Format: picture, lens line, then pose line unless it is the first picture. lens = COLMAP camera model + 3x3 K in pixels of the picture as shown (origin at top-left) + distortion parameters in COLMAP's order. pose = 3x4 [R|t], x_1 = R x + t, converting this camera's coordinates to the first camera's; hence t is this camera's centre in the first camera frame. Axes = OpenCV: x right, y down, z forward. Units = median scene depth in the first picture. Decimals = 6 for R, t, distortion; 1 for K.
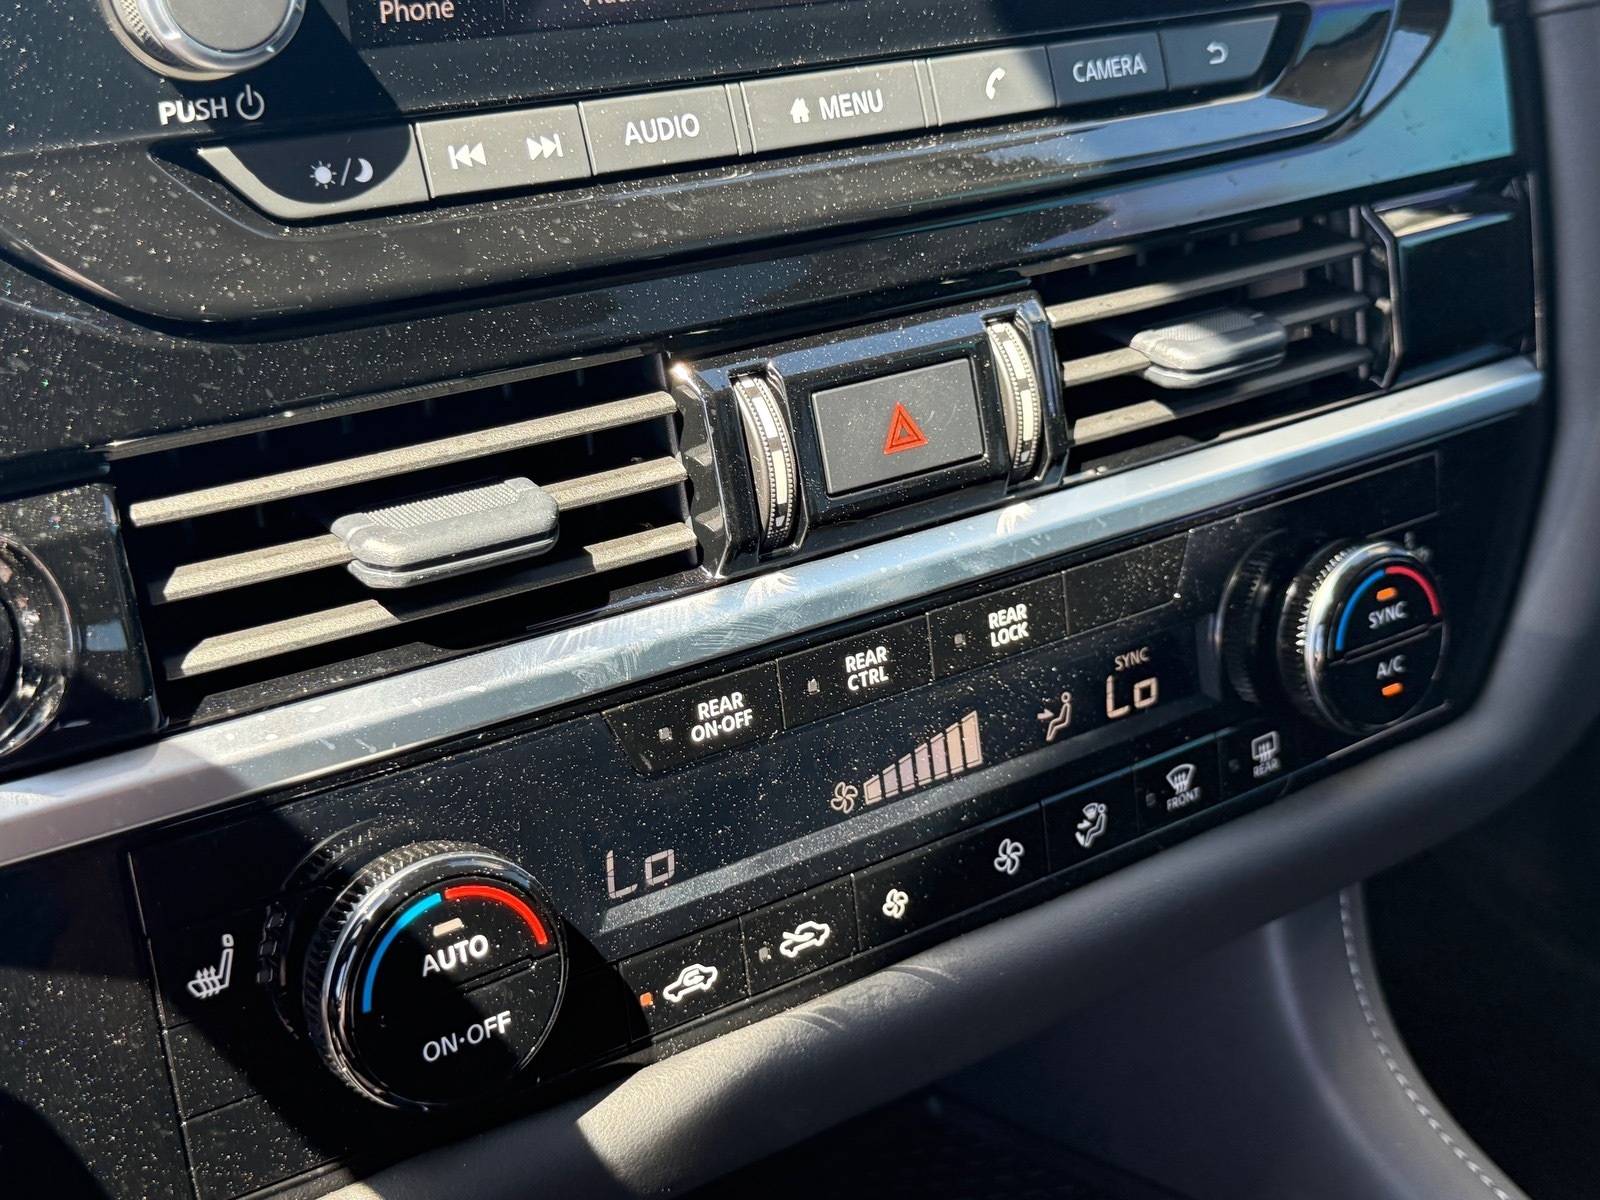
lens RADIAL K [[1607.5, 0, 800.1], [0, 1607.5, 604.4], [0, 0, 1]] dist [0.117346, 0.000000]
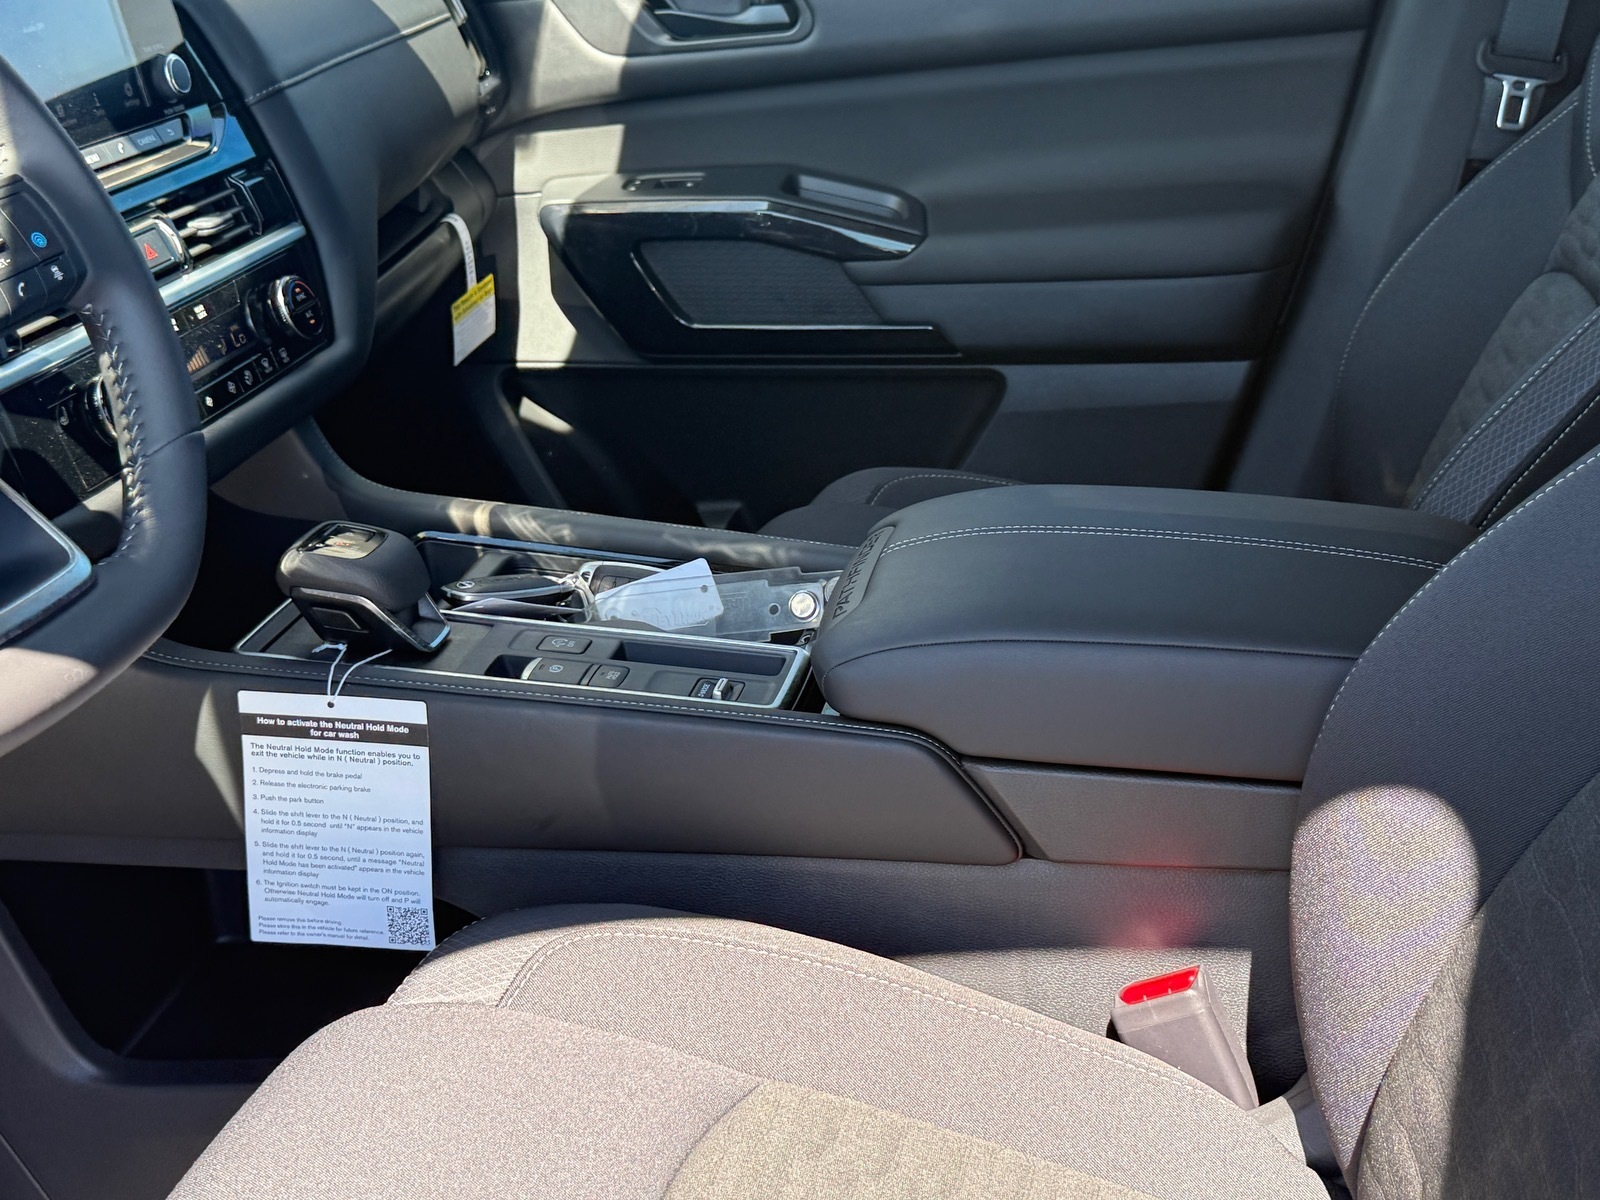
lens RADIAL K [[2099.9, 0, 845.2], [0, 2099.9, 585.3], [0, 0, 1]] dist [0.090193, 0.000000]
pose [[0.678412, -0.312403, 0.664952, -1.720300], [0.420356, 0.907356, -0.002577, 0.924201], [-0.602543, 0.281265, 0.746881, -2.362080]]
